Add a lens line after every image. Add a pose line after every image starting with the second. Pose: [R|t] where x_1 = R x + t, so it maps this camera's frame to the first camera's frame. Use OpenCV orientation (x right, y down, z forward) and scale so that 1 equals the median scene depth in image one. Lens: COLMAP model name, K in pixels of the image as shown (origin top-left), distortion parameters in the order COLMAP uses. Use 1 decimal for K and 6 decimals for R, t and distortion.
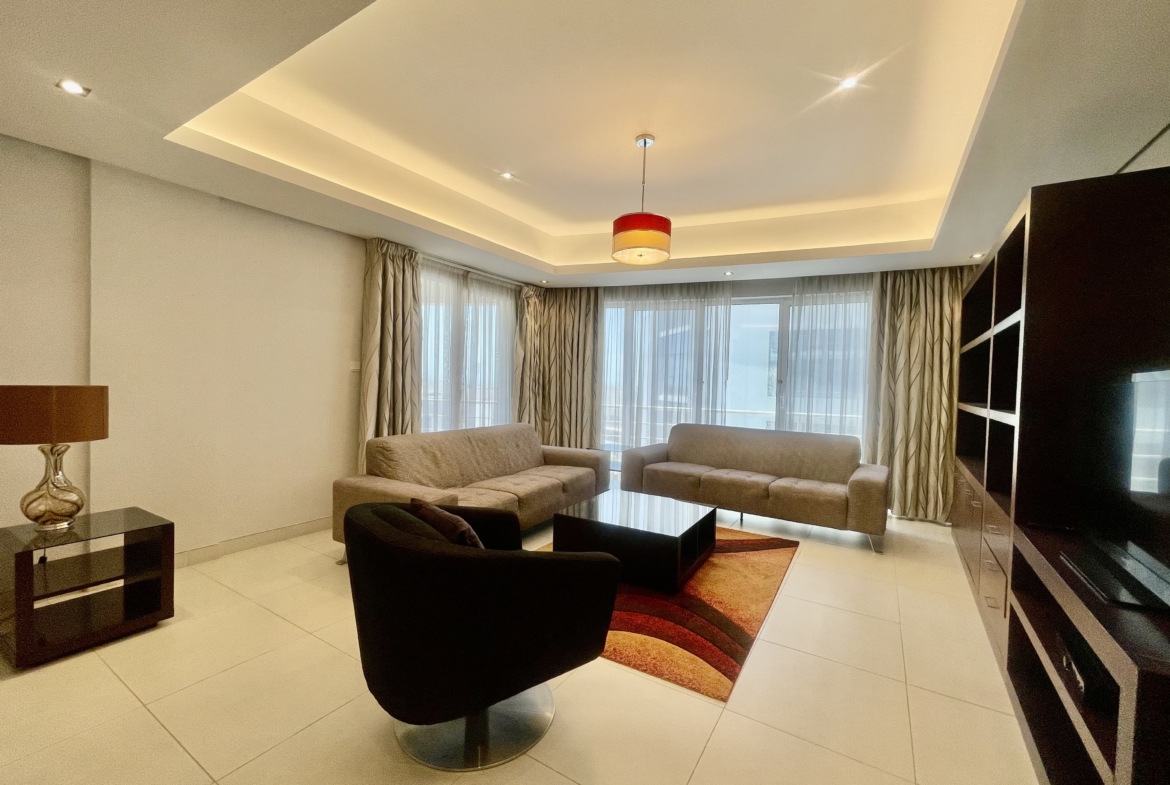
lens RADIAL K [[470.6, 0, 580.5], [0, 470.6, 392.9], [0, 0, 1]] dist [-0.001494, -0.000301]
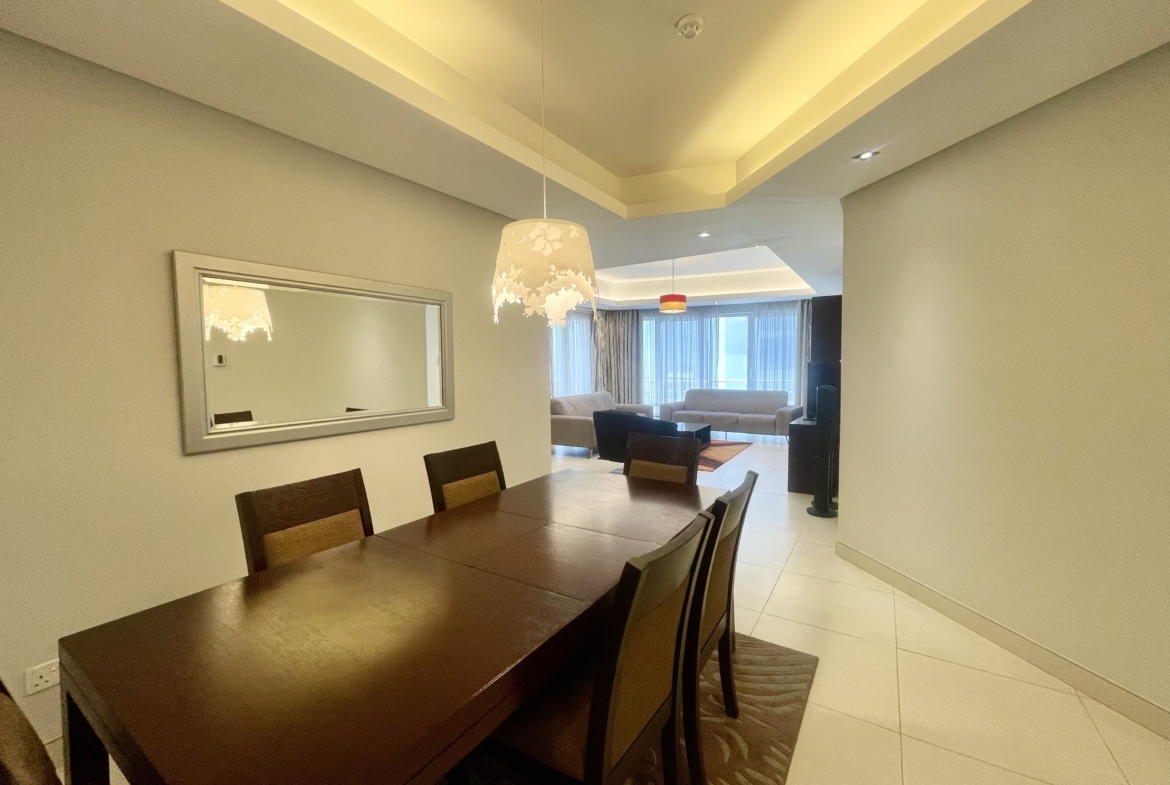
lens RADIAL K [[470.6, 0, 580.5], [0, 470.6, 392.9], [0, 0, 1]] dist [-0.001494, -0.000301]
pose [[0.999153, -0.037028, -0.017942, -0.154912], [0.037606, 0.998746, 0.033045, 0.006124], [0.016696, -0.033692, 0.999293, -0.693339]]
